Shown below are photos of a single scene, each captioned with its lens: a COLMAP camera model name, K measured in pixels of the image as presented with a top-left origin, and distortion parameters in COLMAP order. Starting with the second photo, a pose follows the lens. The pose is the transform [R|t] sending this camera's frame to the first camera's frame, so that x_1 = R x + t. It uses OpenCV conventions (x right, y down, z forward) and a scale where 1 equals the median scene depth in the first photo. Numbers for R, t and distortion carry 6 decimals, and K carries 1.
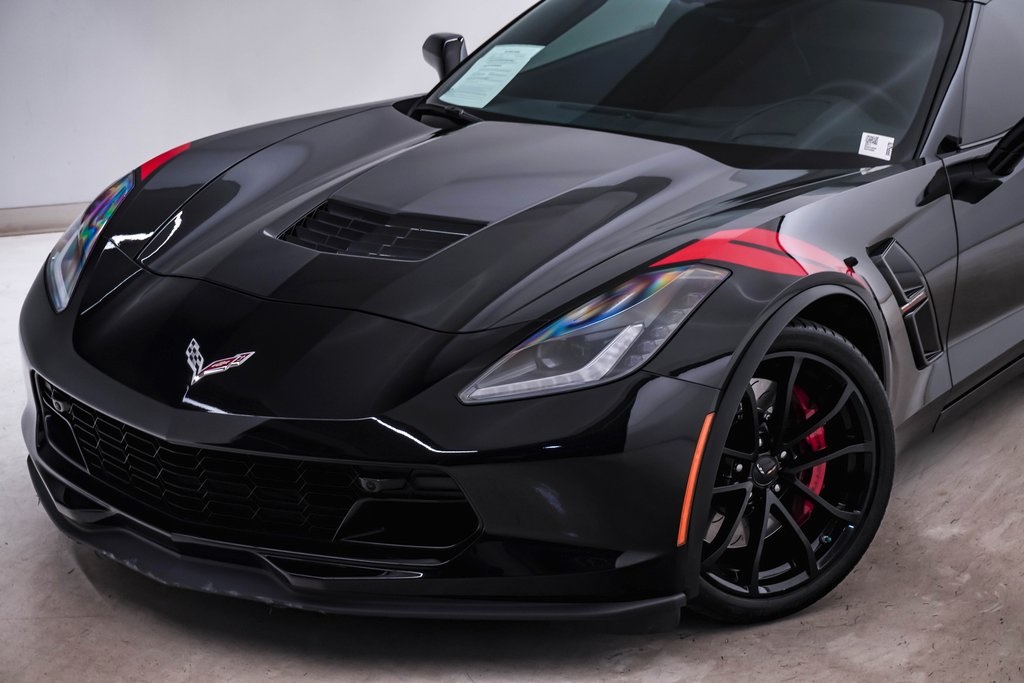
lens RADIAL K [[2173.5, 0, 521.6], [0, 2173.5, 331.1], [0, 0, 1]] dist [0.014193, 0.000000]
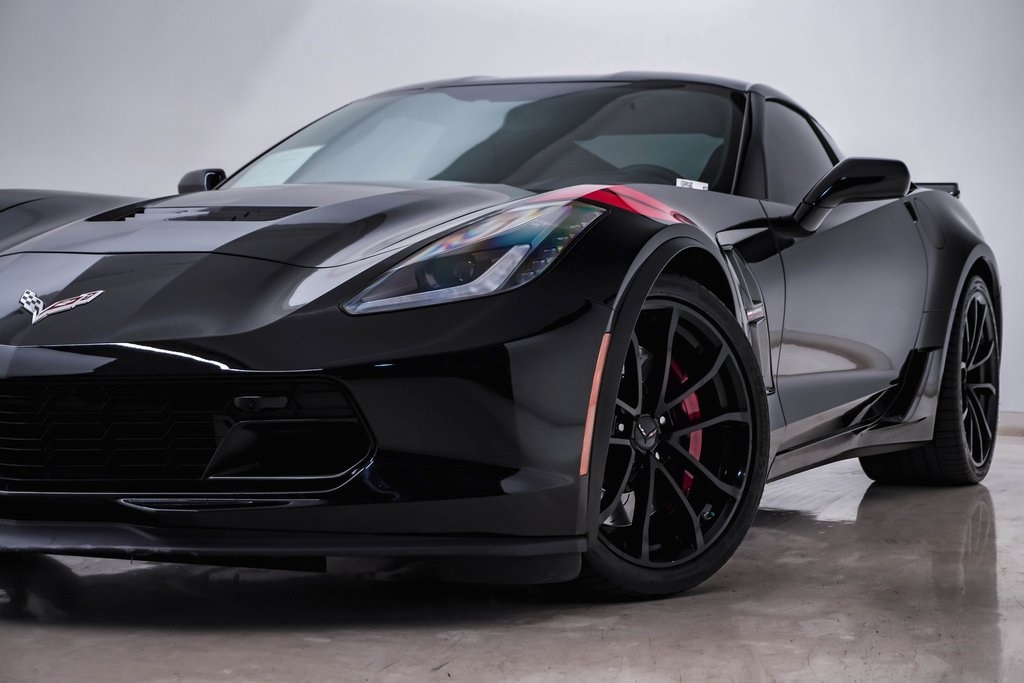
lens RADIAL K [[2173.5, 0, 508.2], [0, 2173.5, 342.9], [0, 0, 1]] dist [0.014193, 0.000000]
pose [[0.980976, -0.006383, 0.194023, -0.128361], [0.052371, 0.971103, -0.232844, 0.241668], [-0.186930, 0.238576, 0.952963, 0.107298]]
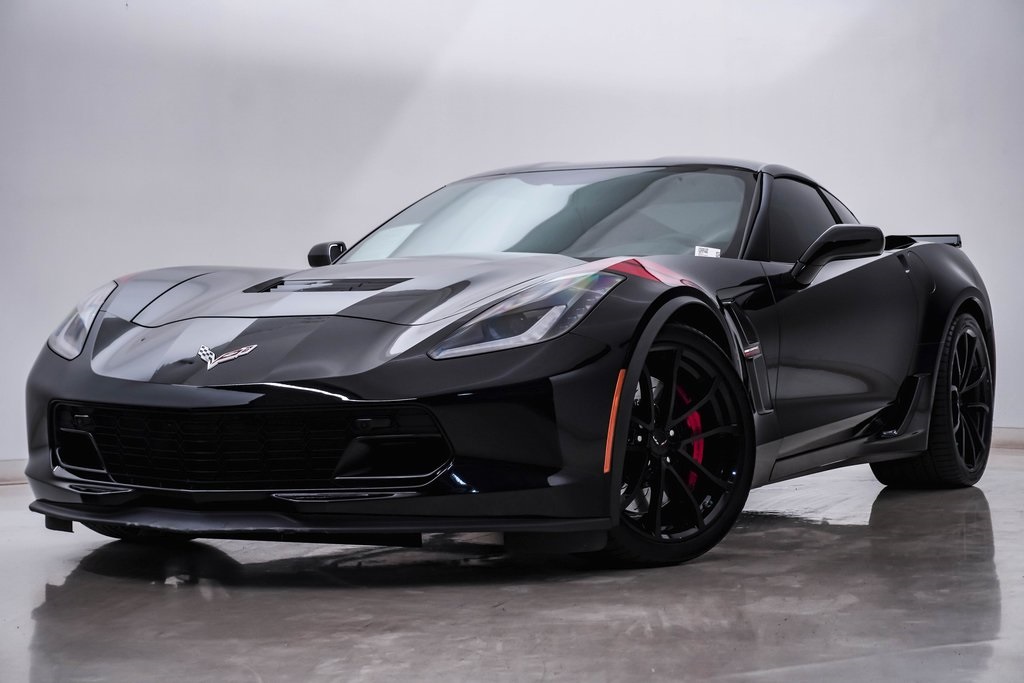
lens RADIAL K [[2173.5, 0, 511.5], [0, 2173.5, 340.0], [0, 0, 1]] dist [0.014193, 0.000000]
pose [[0.990110, -0.022696, 0.138446, -0.145721], [0.057440, 0.965906, -0.252440, 0.319937], [-0.127997, 0.257896, 0.957657, -0.211044]]
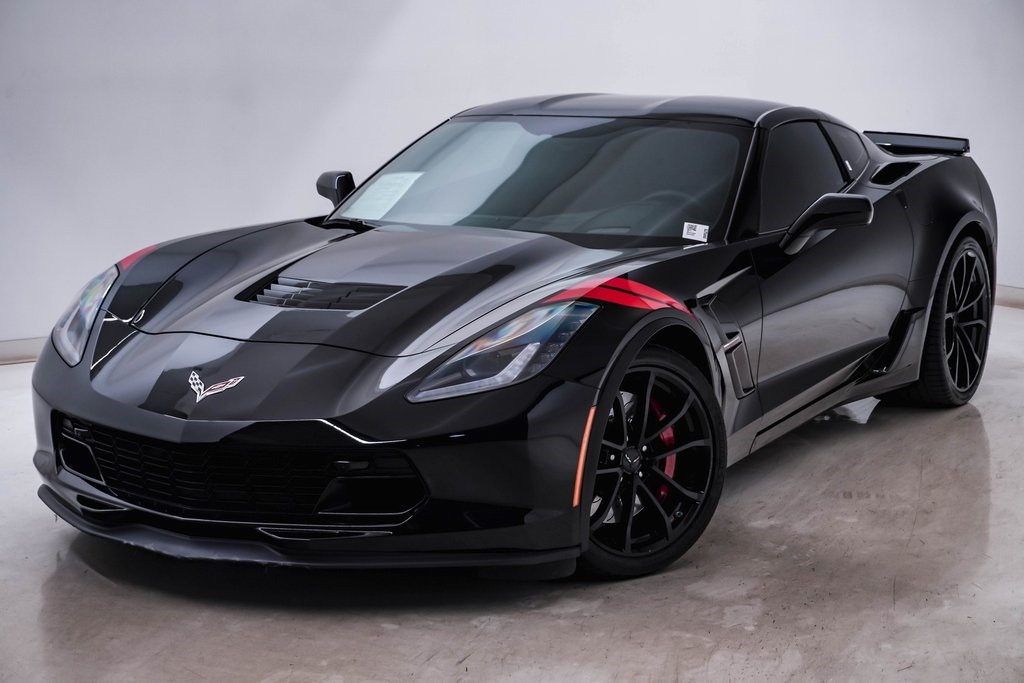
lens RADIAL K [[2173.5, 0, 503.9], [0, 2173.5, 346.3], [0, 0, 1]] dist [0.014193, 0.000000]
pose [[0.994546, -0.030147, 0.099851, -0.094027], [0.040176, 0.994176, -0.100005, 0.124196], [-0.096255, 0.103471, 0.989964, -0.301638]]
